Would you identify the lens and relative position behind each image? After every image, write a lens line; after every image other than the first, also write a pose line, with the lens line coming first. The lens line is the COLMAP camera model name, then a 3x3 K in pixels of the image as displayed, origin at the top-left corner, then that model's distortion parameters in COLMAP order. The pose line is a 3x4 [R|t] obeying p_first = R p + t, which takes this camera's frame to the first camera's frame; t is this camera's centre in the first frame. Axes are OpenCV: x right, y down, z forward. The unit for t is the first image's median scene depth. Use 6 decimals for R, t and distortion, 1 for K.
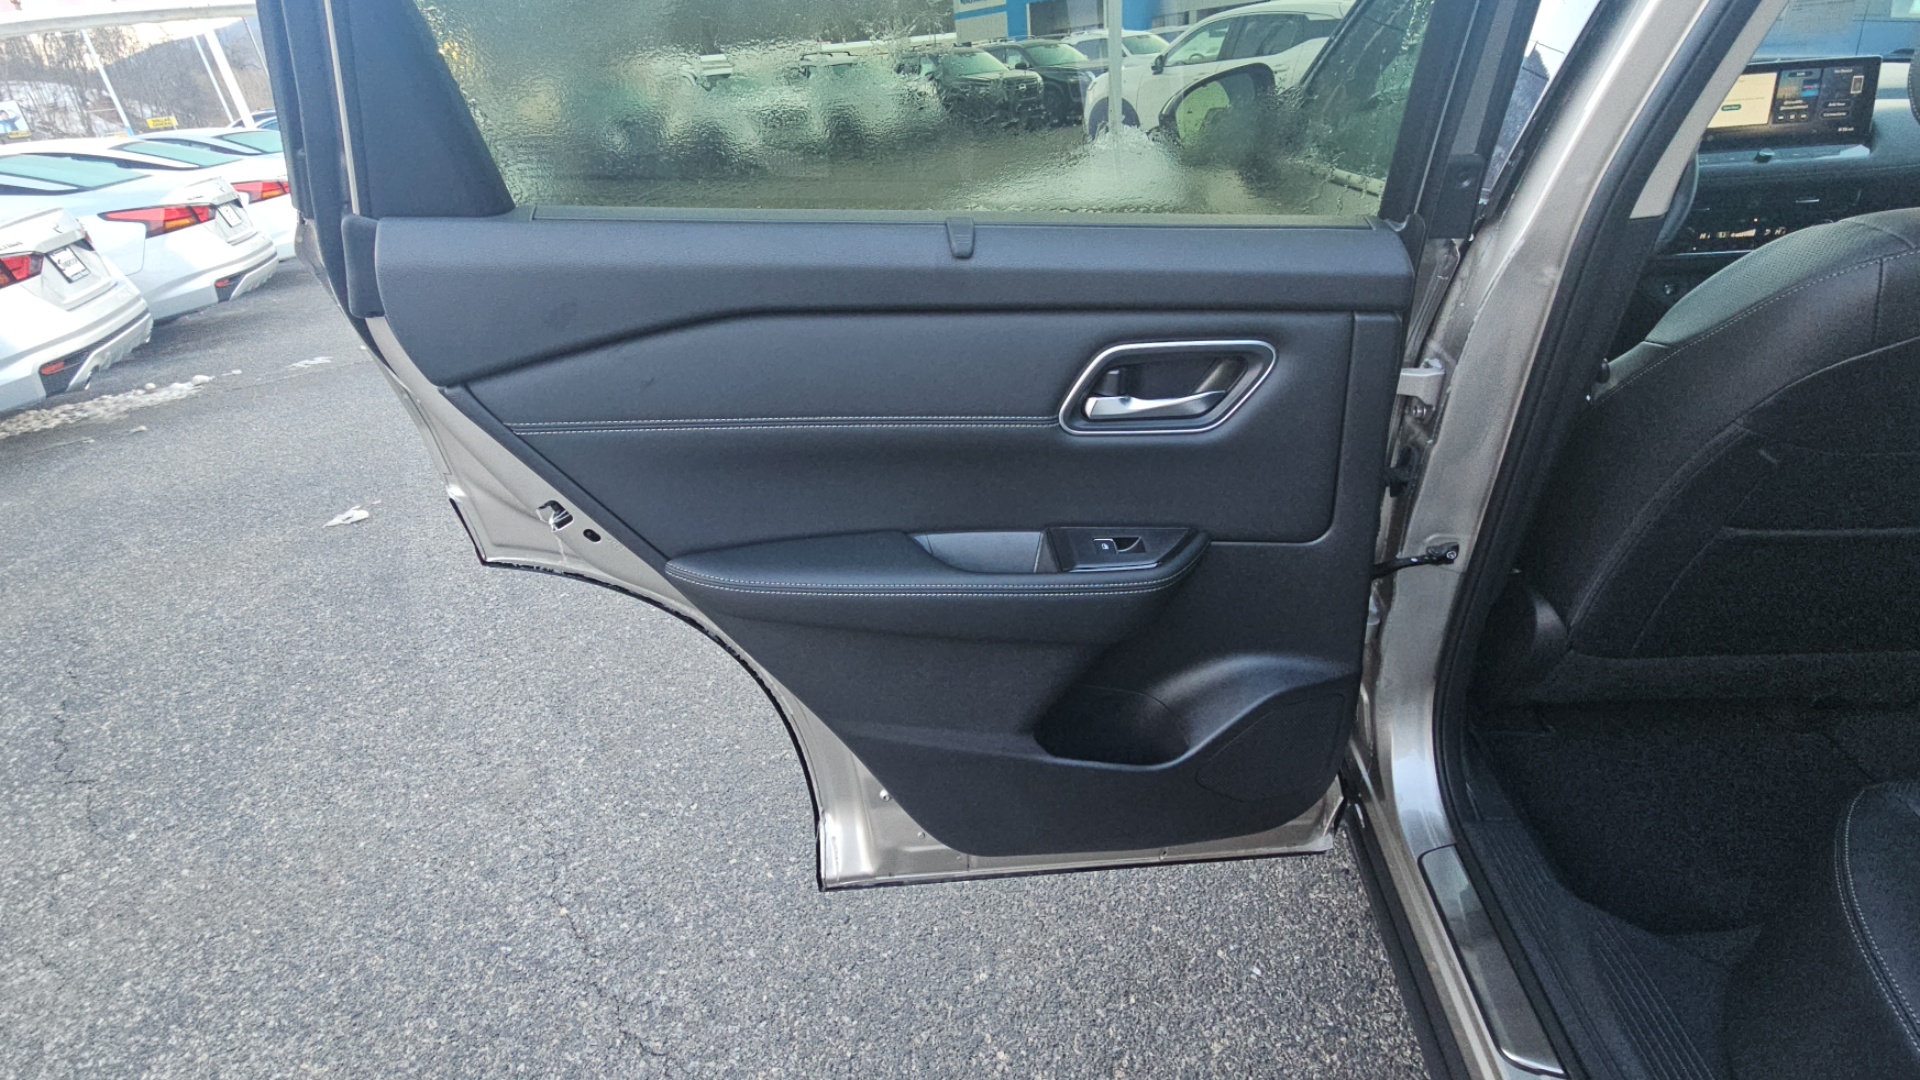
lens RADIAL K [[856.5, 0, 954.0], [0, 856.5, 536.8], [0, 0, 1]] dist [0.013776, -0.009194]
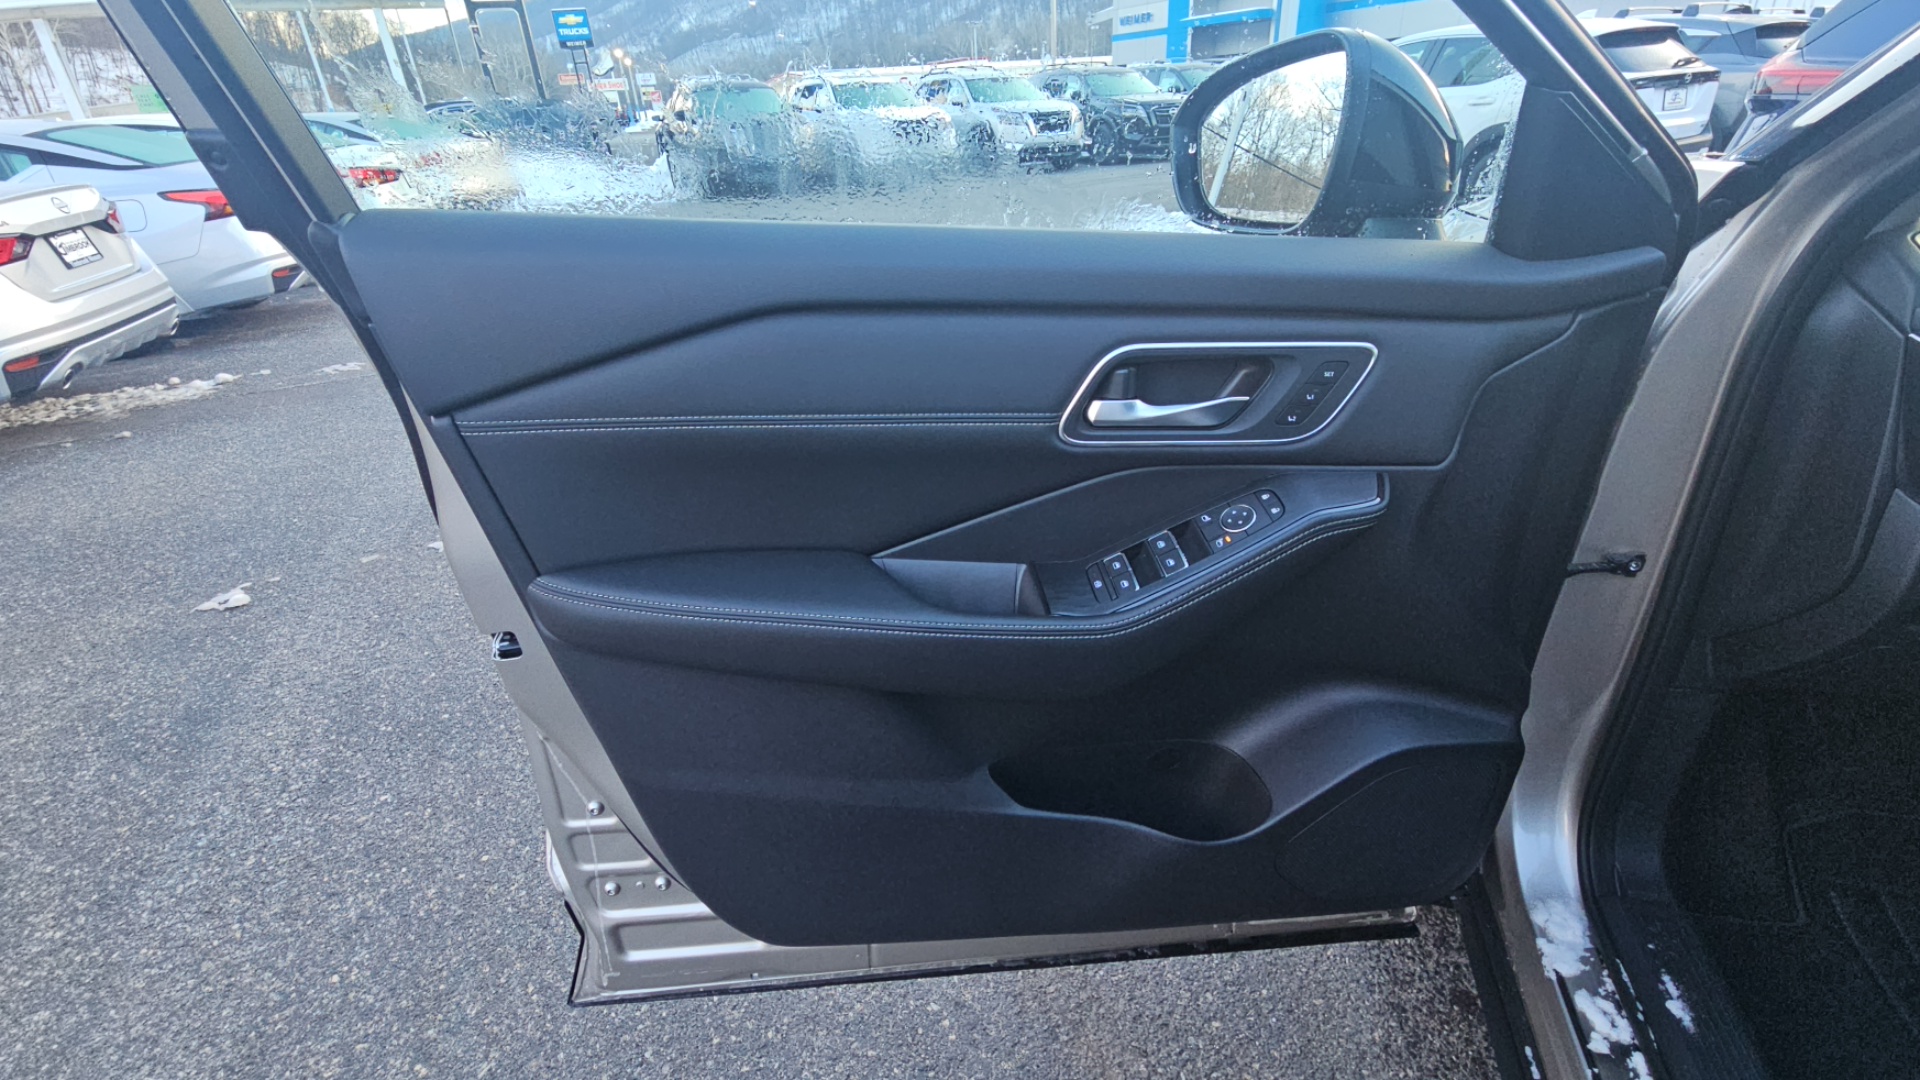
lens RADIAL K [[856.5, 0, 959.7], [0, 856.5, 534.6], [0, 0, 1]] dist [0.013776, -0.009194]
pose [[0.987374, 0.106039, -0.117681, 0.025879], [-0.108456, 0.993998, -0.014309, -0.086392], [0.115457, 0.026891, 0.992948, 0.177675]]
